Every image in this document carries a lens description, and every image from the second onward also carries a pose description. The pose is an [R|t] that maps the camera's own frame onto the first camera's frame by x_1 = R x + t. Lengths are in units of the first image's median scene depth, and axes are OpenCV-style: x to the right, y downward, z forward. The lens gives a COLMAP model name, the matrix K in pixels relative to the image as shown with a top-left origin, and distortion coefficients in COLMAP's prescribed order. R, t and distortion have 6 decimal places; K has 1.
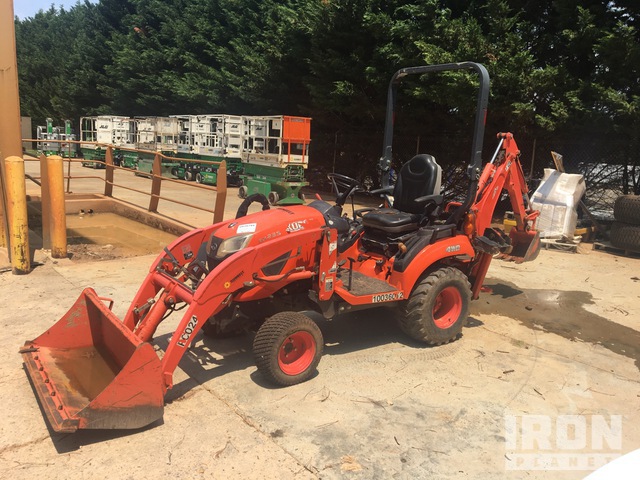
lens RADIAL K [[554.5, 0, 320.0], [0, 554.5, 240.0], [0, 0, 1]] dist [0.110773, -0.171872]
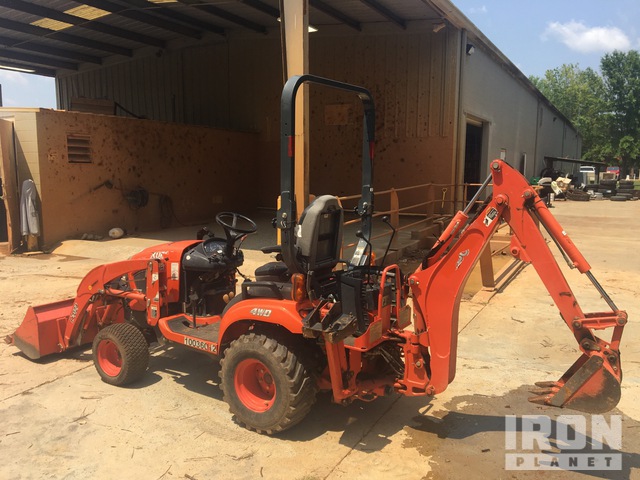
lens RADIAL K [[554.5, 0, 320.0], [0, 554.5, 240.0], [0, 0, 1]] dist [0.110773, -0.171872]
pose [[0.346767, 0.078440, -0.934665, 1.152205], [-0.155058, 0.987580, 0.025354, -0.137202], [0.925046, 0.136136, 0.354623, 0.905296]]
